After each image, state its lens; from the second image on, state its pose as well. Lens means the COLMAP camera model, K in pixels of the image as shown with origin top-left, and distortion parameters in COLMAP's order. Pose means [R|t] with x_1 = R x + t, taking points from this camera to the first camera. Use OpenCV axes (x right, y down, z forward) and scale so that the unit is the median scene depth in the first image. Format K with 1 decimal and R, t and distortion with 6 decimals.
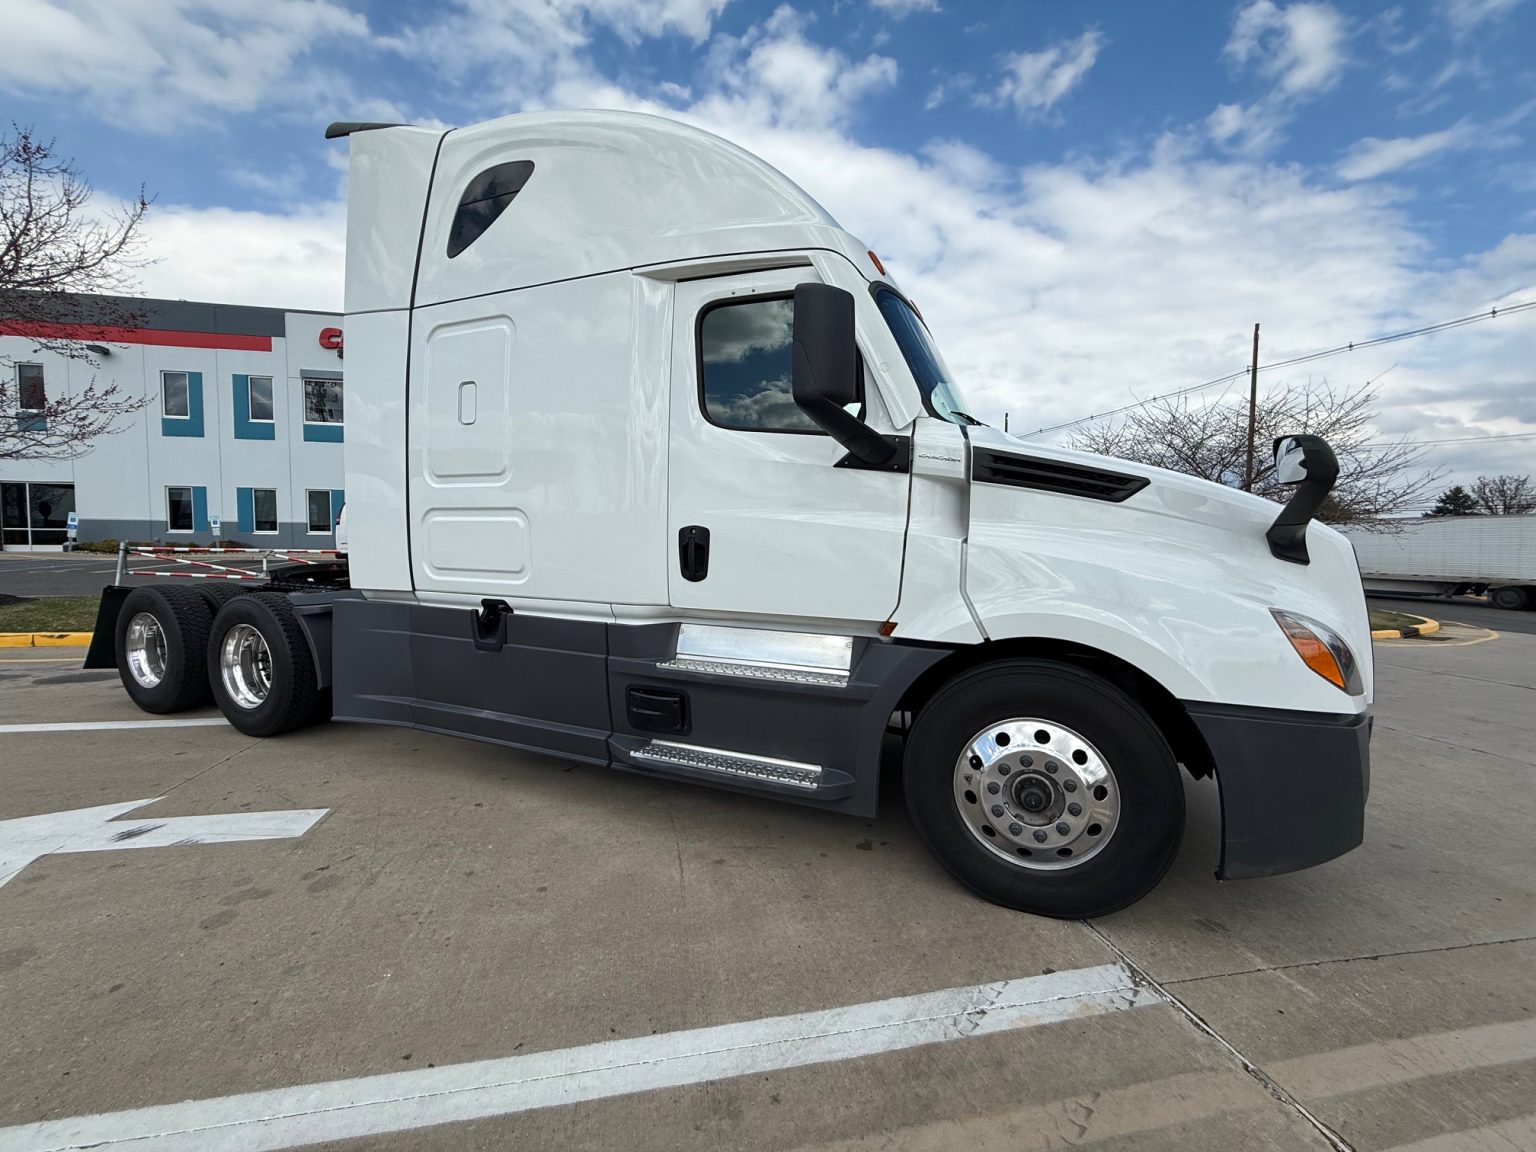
lens RADIAL K [[595.7, 0, 768.0], [0, 595.7, 576.0], [0, 0, 1]] dist [0.001598, 0.000080]
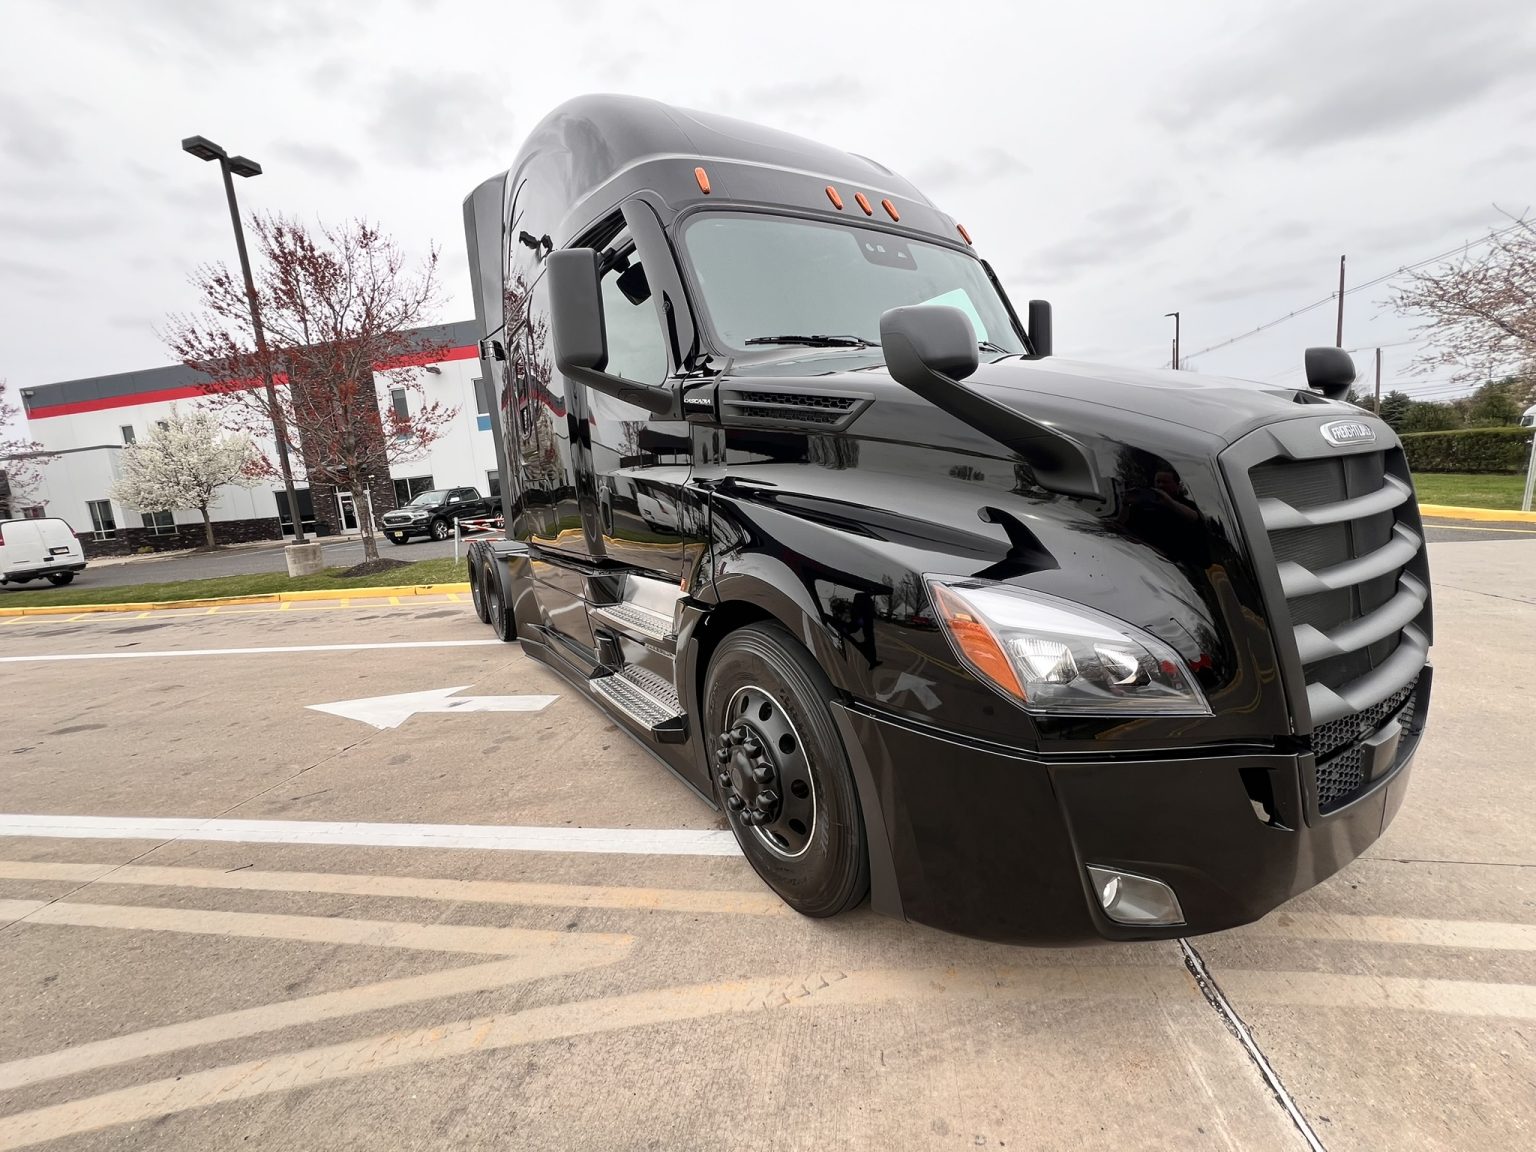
lens RADIAL K [[595.7, 0, 768.0], [0, 595.7, 576.0], [0, 0, 1]] dist [0.001598, 0.000080]
pose [[0.933958, -0.038121, -0.355343, 0.290937], [0.076104, 0.992704, 0.093530, 0.006192], [0.349185, -0.114396, 0.930045, -0.150809]]
